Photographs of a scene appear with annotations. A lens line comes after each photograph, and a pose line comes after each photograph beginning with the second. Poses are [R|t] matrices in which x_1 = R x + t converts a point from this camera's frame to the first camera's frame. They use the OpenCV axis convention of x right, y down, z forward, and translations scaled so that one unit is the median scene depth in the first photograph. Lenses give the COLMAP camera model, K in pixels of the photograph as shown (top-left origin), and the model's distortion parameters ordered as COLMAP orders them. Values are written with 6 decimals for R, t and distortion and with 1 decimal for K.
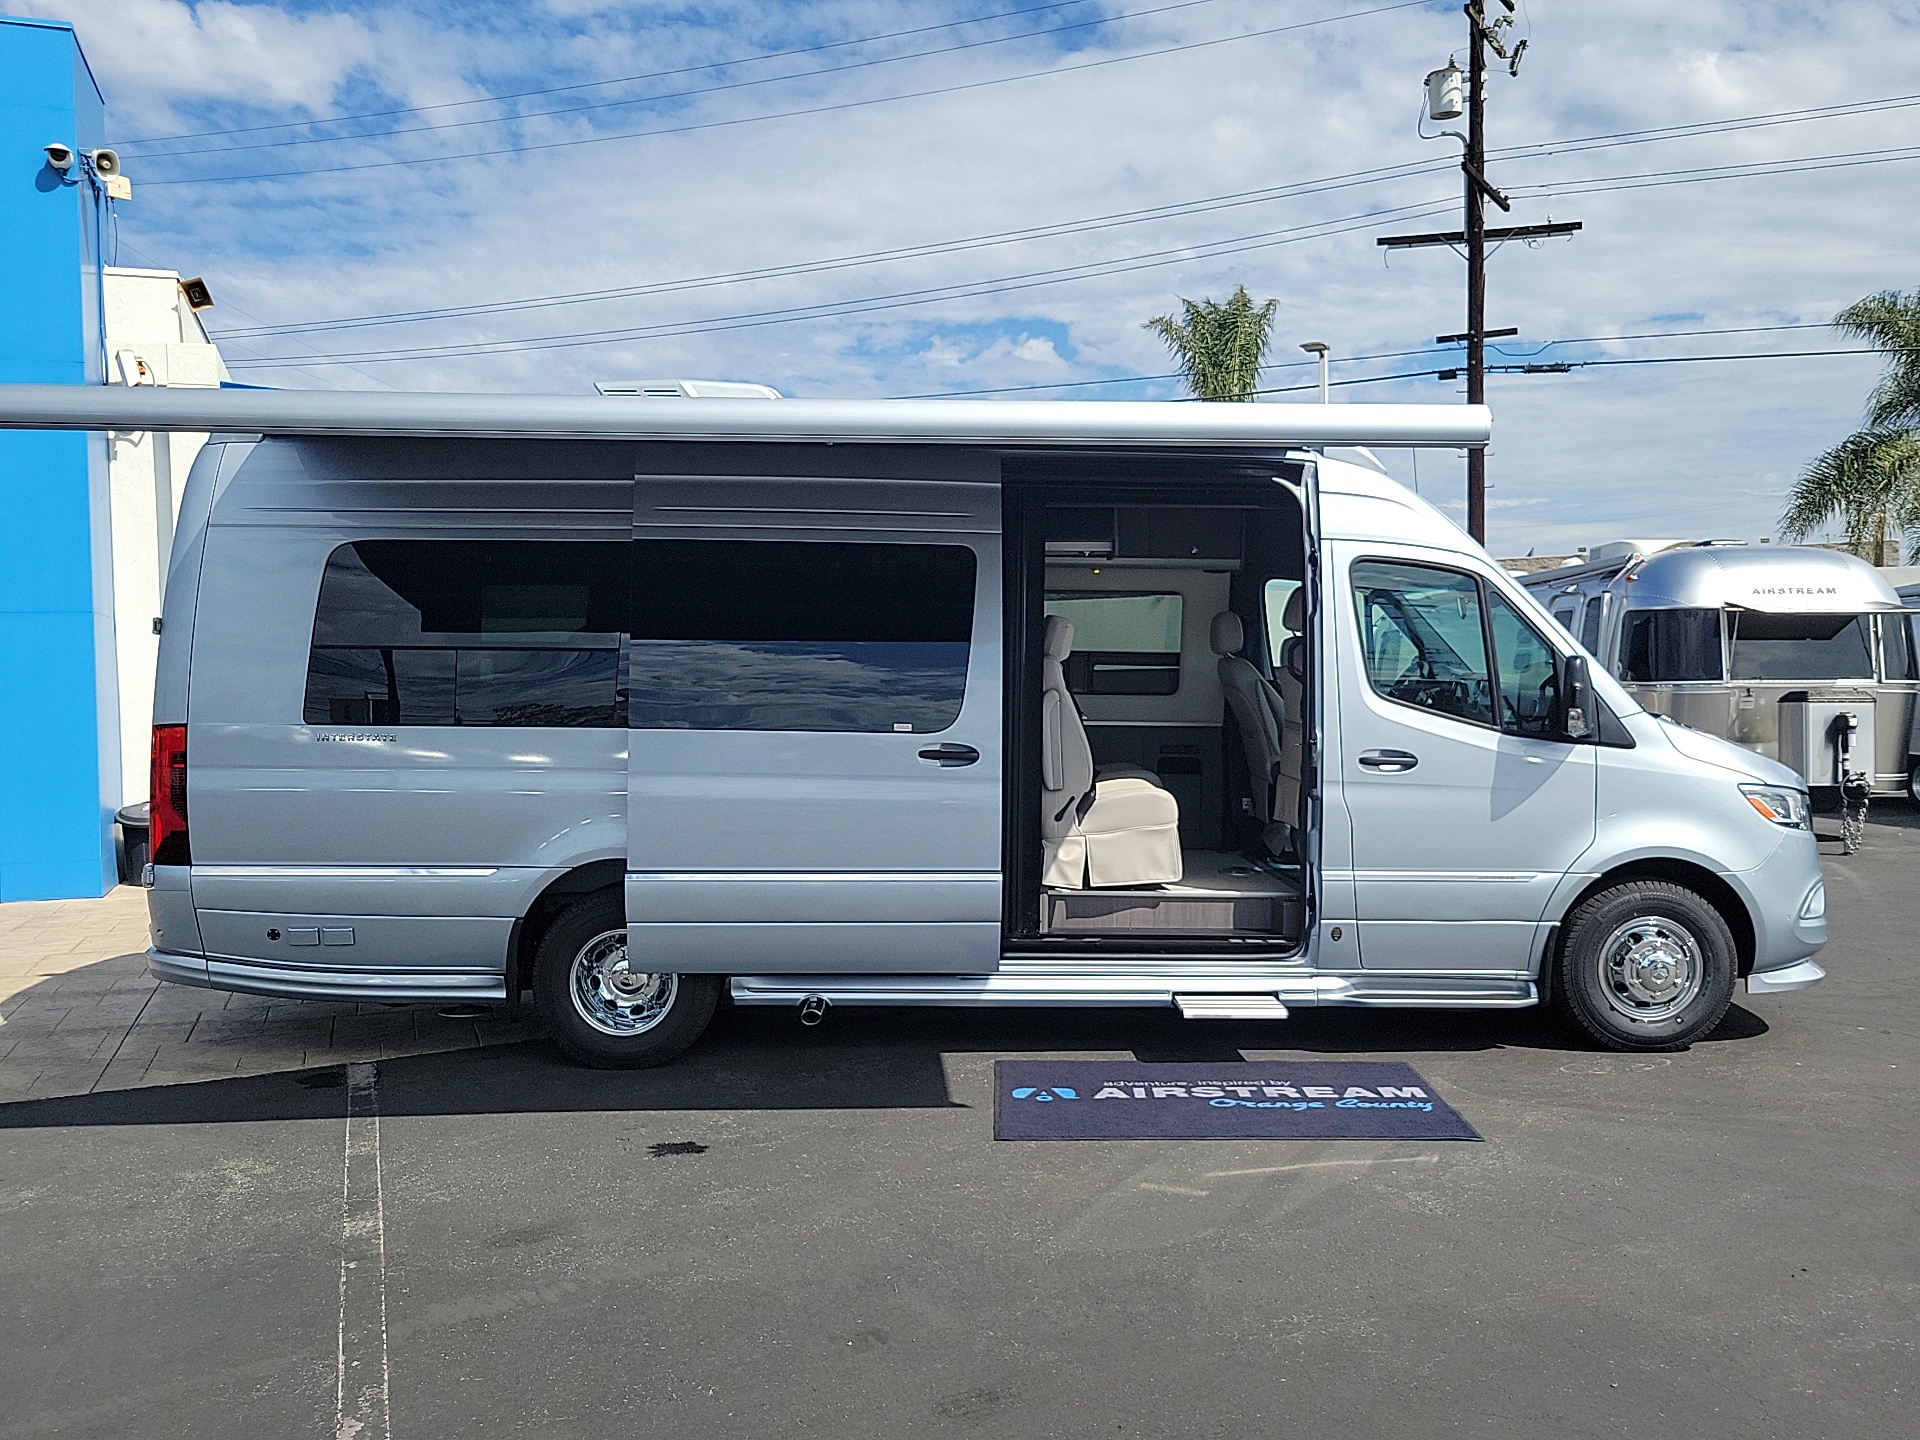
lens RADIAL K [[1656.9, 0, 960.0], [0, 1656.9, 720.0], [0, 0, 1]] dist [0.044897, -0.033617]
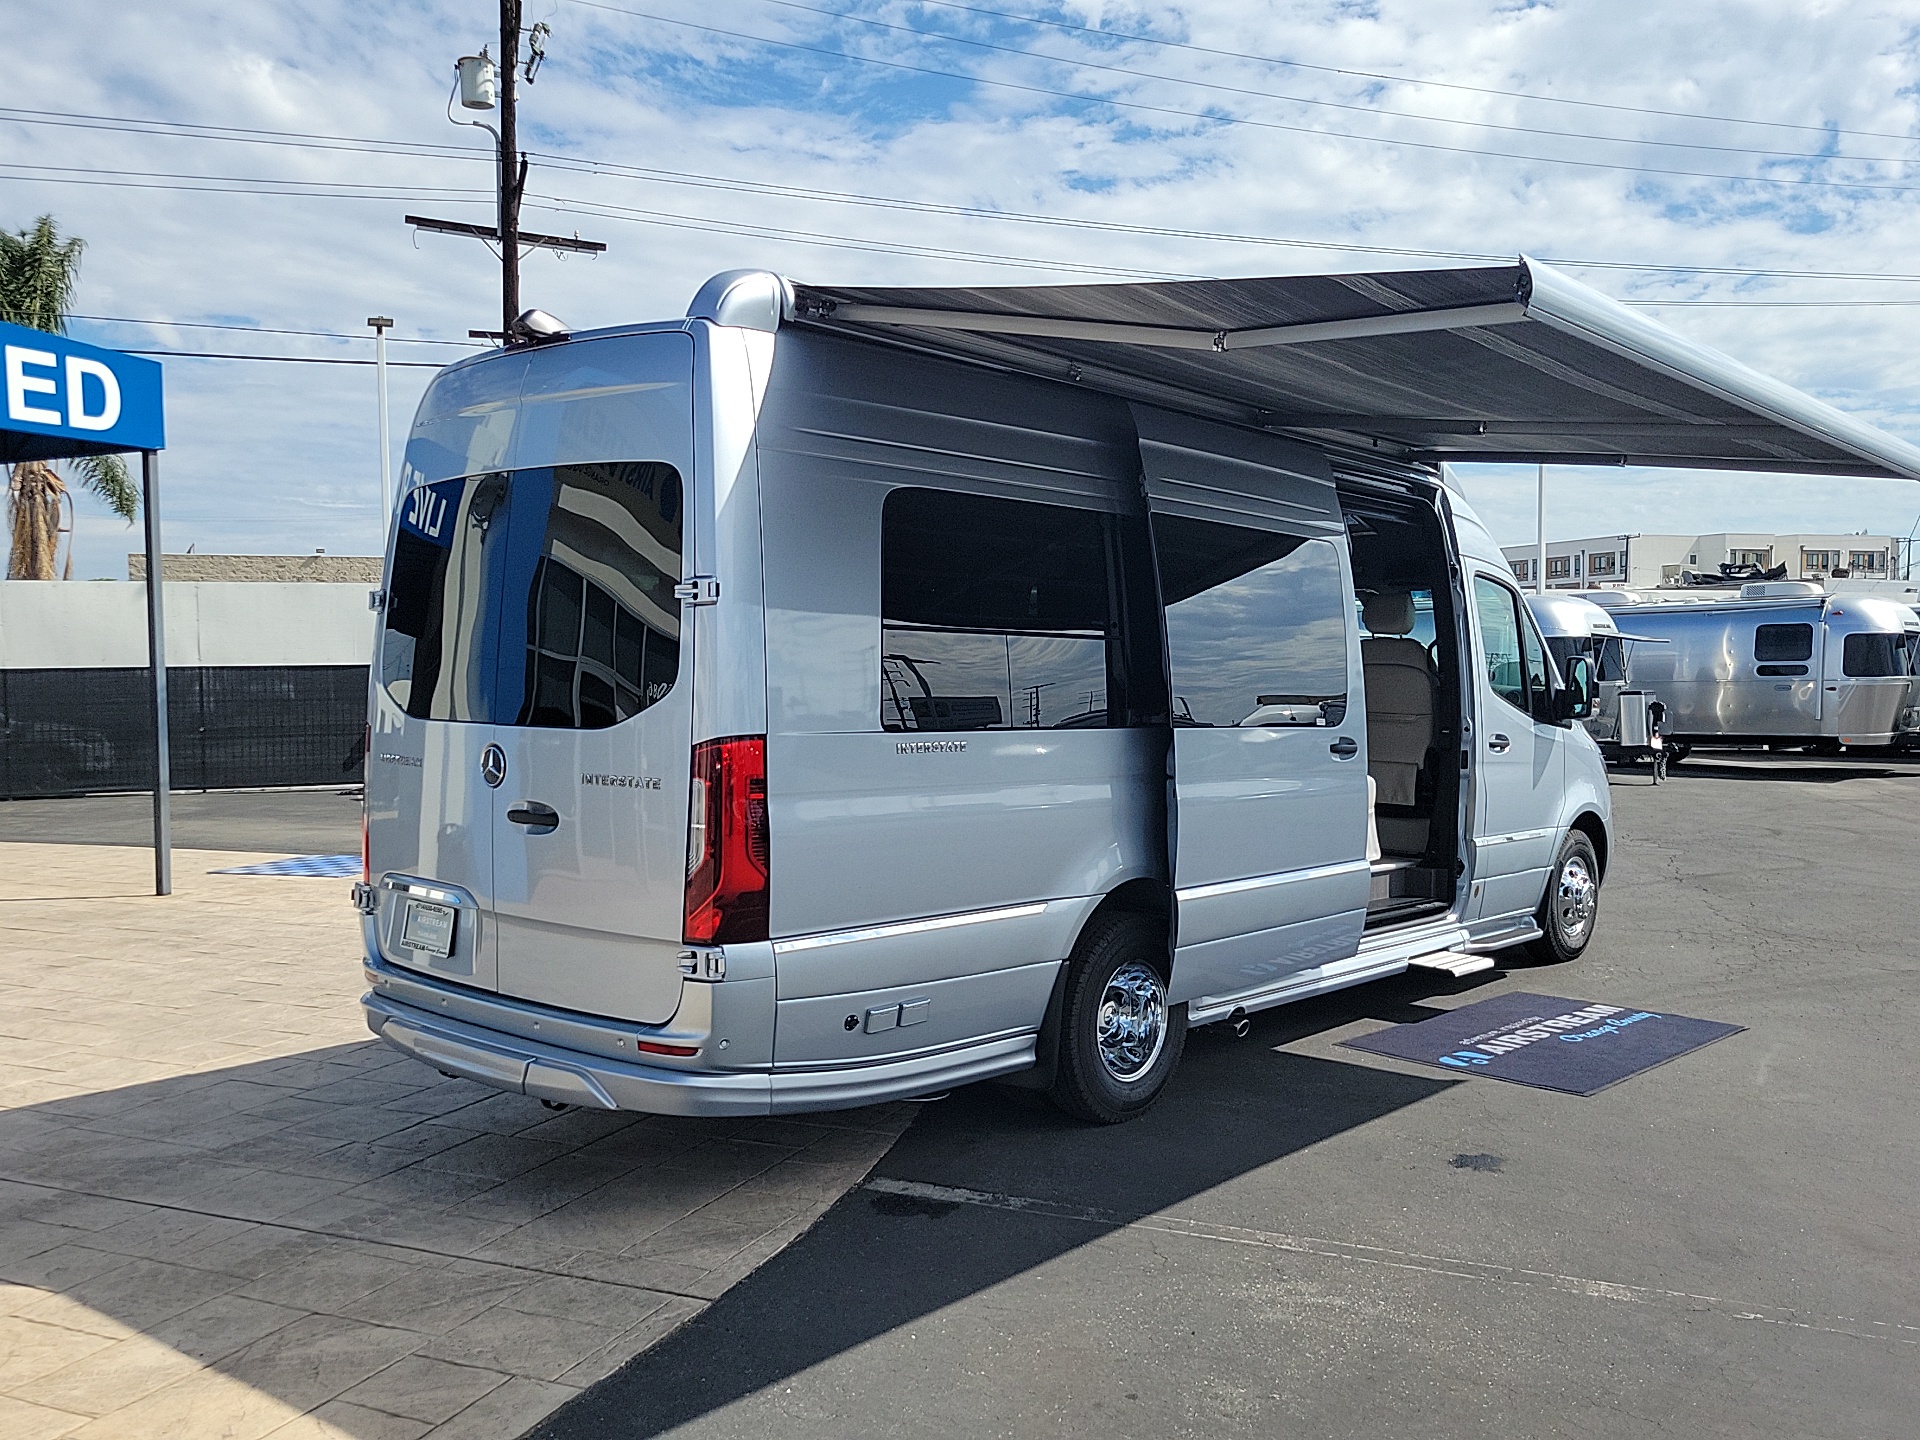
lens RADIAL K [[1655.1, 0, 960.0], [0, 1655.1, 720.0], [0, 0, 1]] dist [0.065837, -0.016647]
pose [[0.681554, -0.016948, 0.731572, -0.242992], [0.018689, 0.999809, 0.005751, -0.001760], [-0.731529, 0.009752, 0.681740, 0.126514]]
